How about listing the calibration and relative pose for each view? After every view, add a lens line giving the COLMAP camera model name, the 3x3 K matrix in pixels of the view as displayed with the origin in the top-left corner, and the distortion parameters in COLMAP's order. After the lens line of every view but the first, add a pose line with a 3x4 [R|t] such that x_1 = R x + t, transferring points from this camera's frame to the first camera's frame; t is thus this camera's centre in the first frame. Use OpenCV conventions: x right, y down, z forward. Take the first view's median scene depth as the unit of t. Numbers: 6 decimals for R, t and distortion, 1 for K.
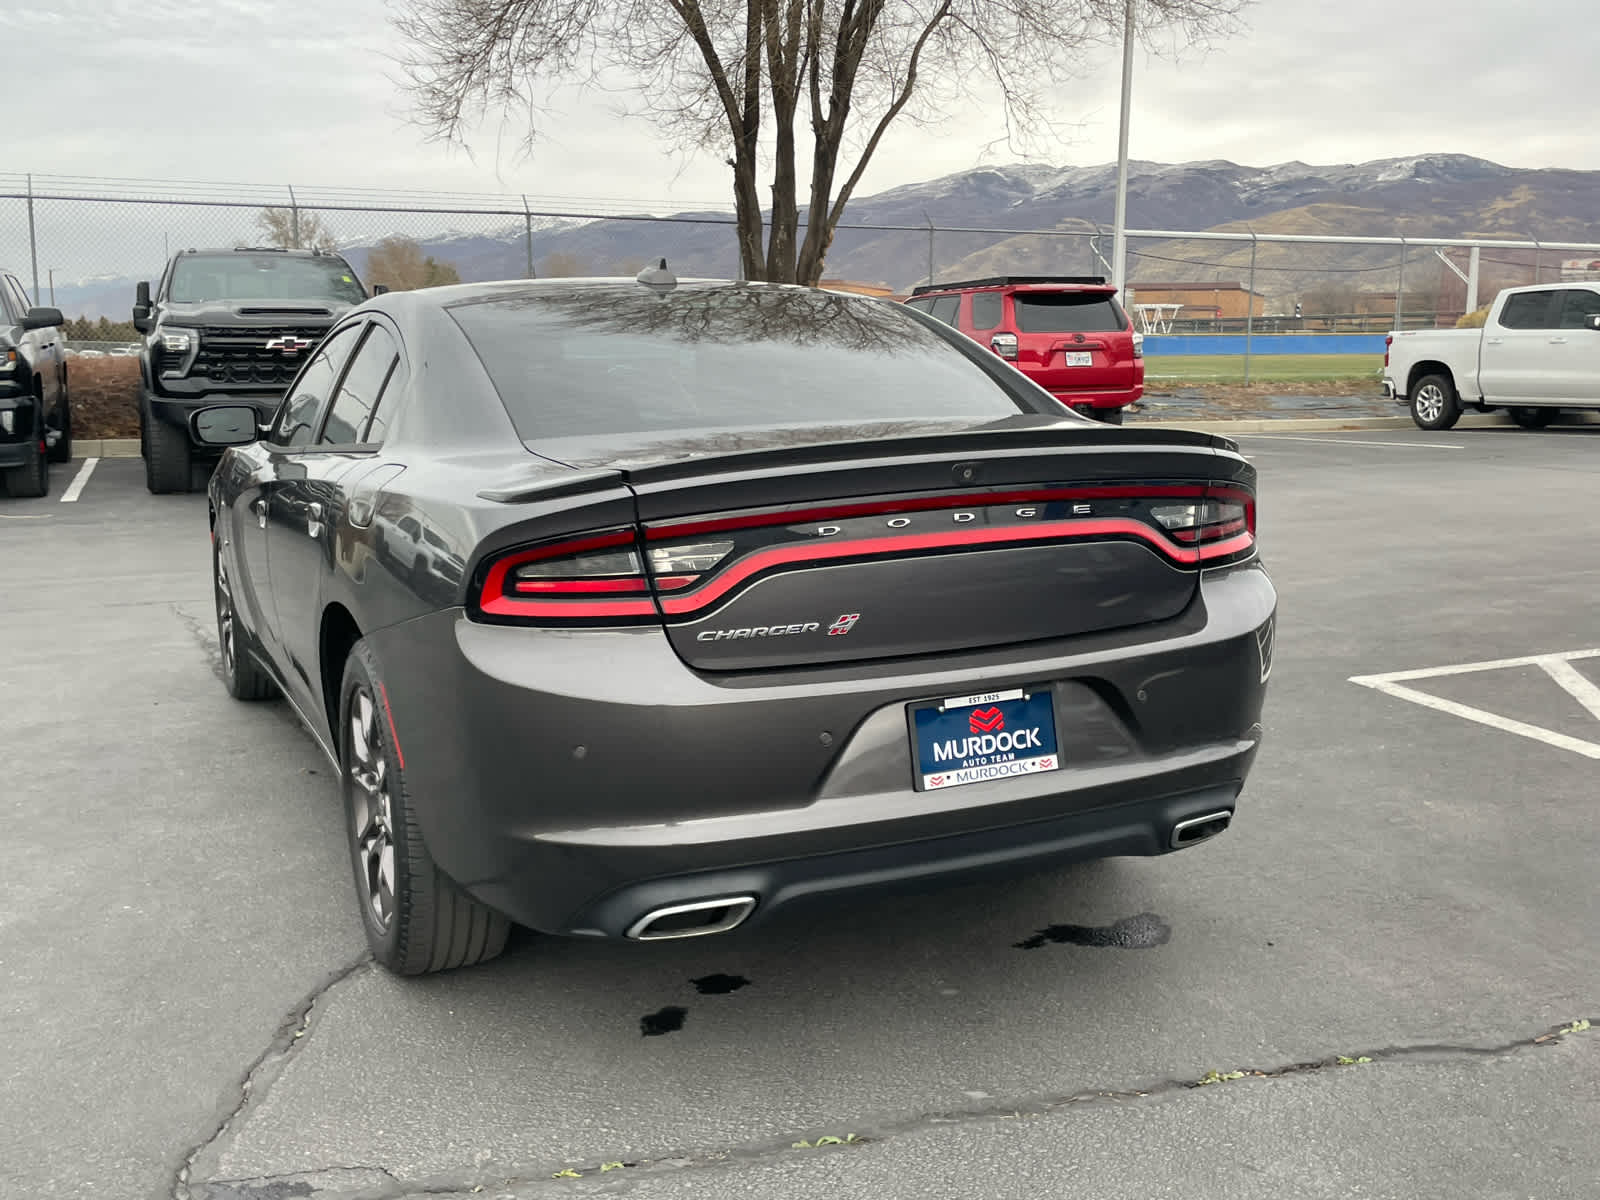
lens RADIAL K [[1629.2, 0, 816.9], [0, 1629.2, 595.6], [0, 0, 1]] dist [0.109306, -0.174978]
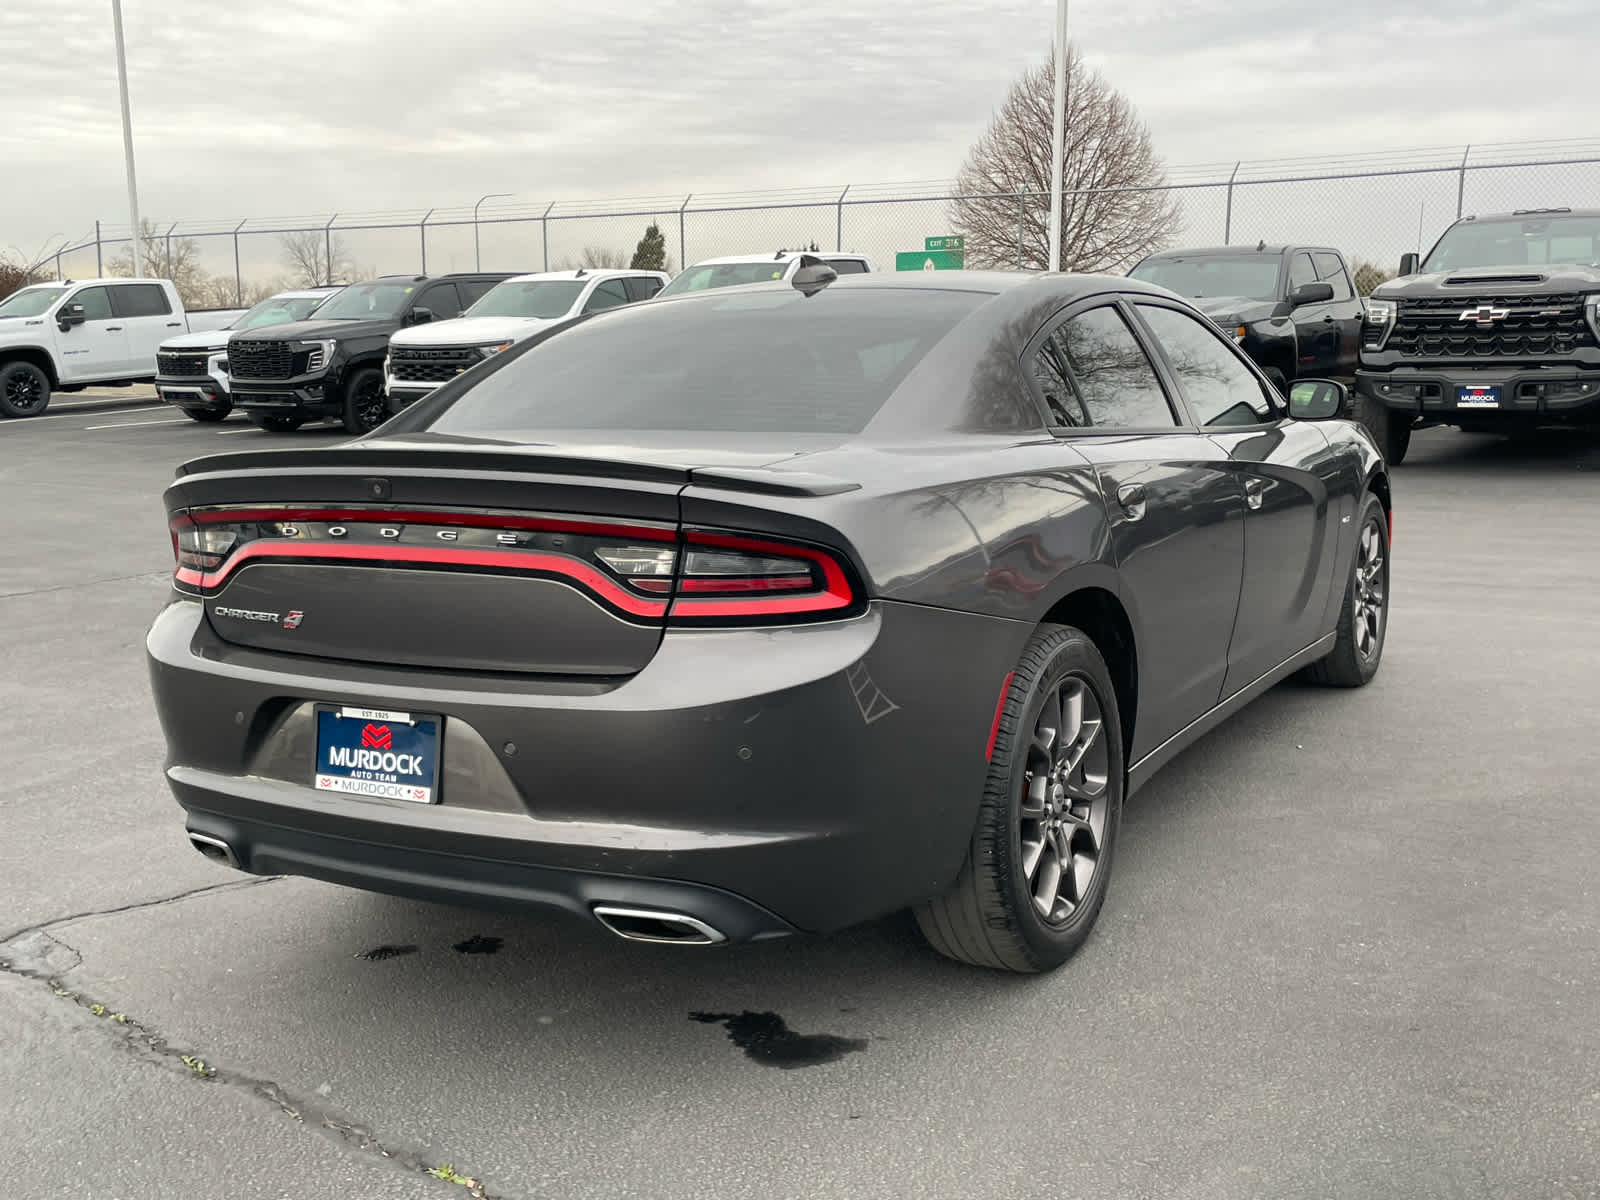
lens RADIAL K [[1629.2, 0, 816.9], [0, 1629.2, 595.6], [0, 0, 1]] dist [0.109306, -0.174978]
pose [[0.582372, 0.129513, -0.802539, 0.996390], [-0.110055, 0.990699, 0.080015, -0.112807], [0.805438, 0.041725, 0.591209, 0.581555]]
